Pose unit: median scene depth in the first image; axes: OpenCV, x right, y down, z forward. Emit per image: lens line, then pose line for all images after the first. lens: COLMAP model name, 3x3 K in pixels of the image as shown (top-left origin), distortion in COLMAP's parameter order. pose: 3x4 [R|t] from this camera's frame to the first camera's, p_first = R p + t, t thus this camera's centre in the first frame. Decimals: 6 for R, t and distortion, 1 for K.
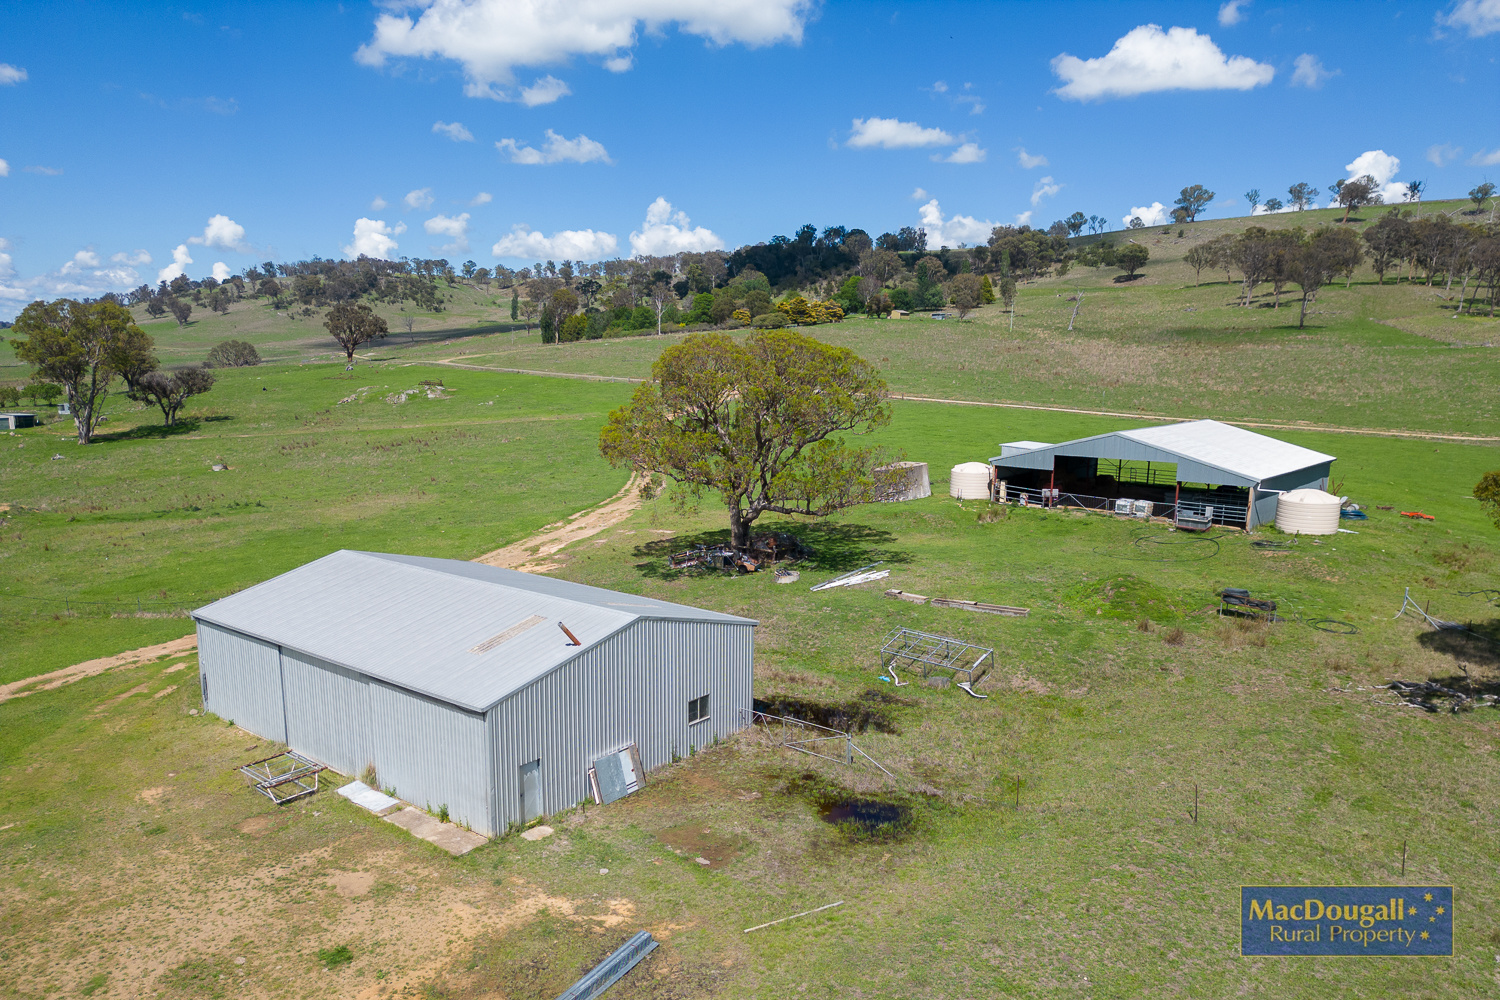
lens RADIAL K [[1040.9, 0, 750.0], [0, 1040.9, 500.0], [0, 0, 1]] dist [0.057608, -0.069763]
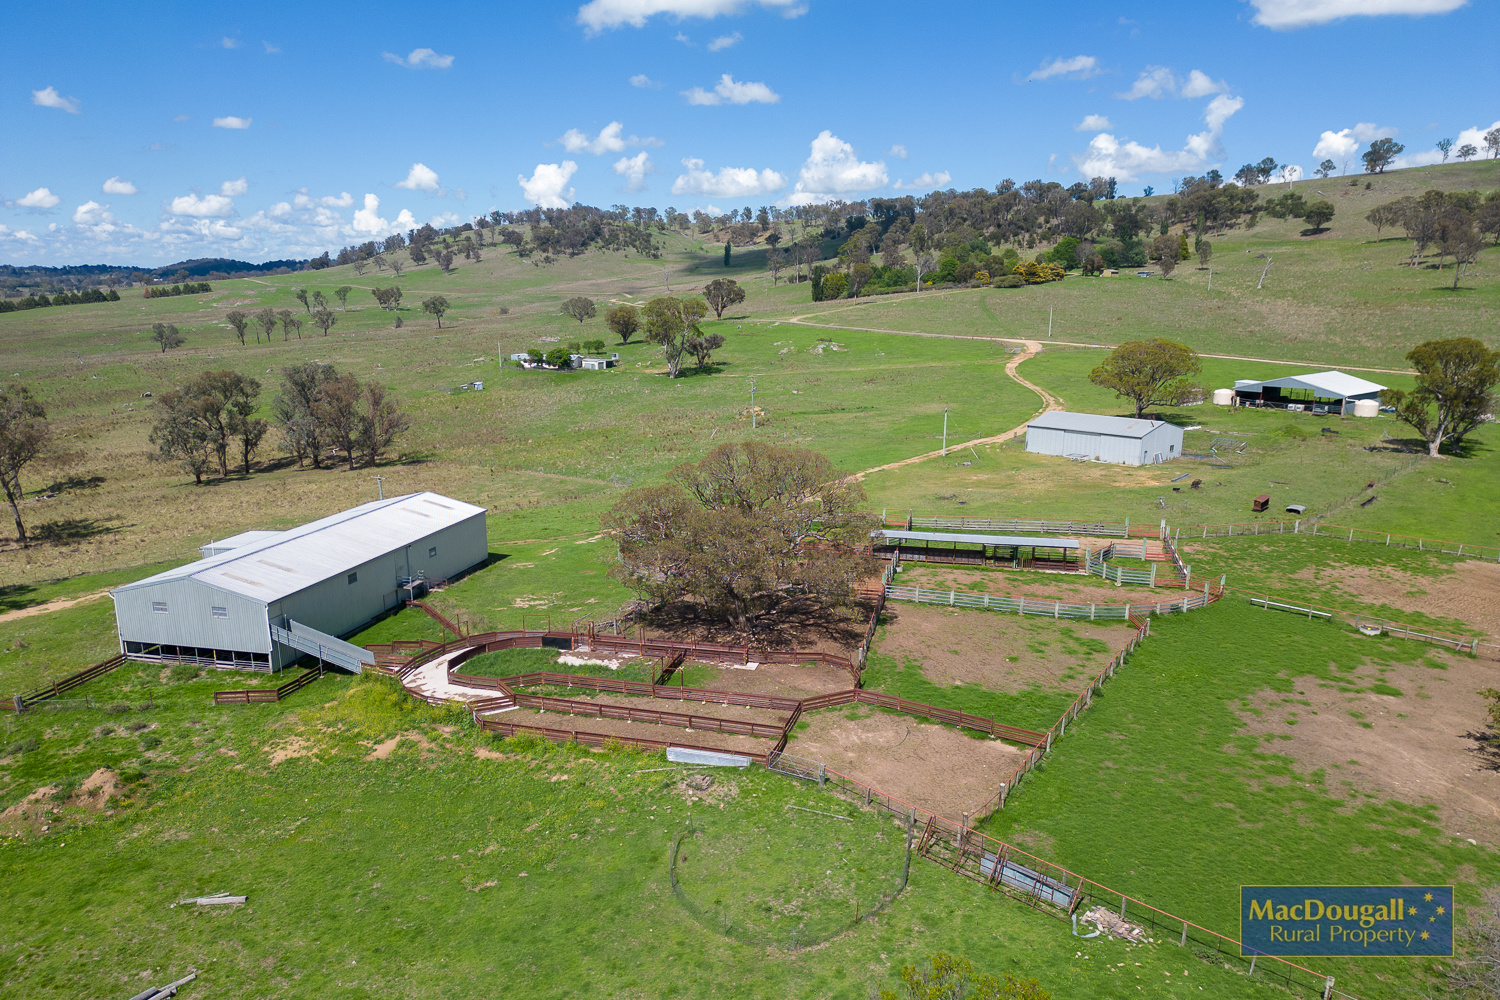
lens RADIAL K [[1040.9, 0, 750.0], [0, 1040.9, 500.0], [0, 0, 1]] dist [0.057608, -0.069763]
pose [[0.989989, 0.025592, -0.138804, -0.086094], [-0.016816, 0.997806, 0.064031, 0.013500], [0.140138, -0.061056, 0.988248, -0.253698]]
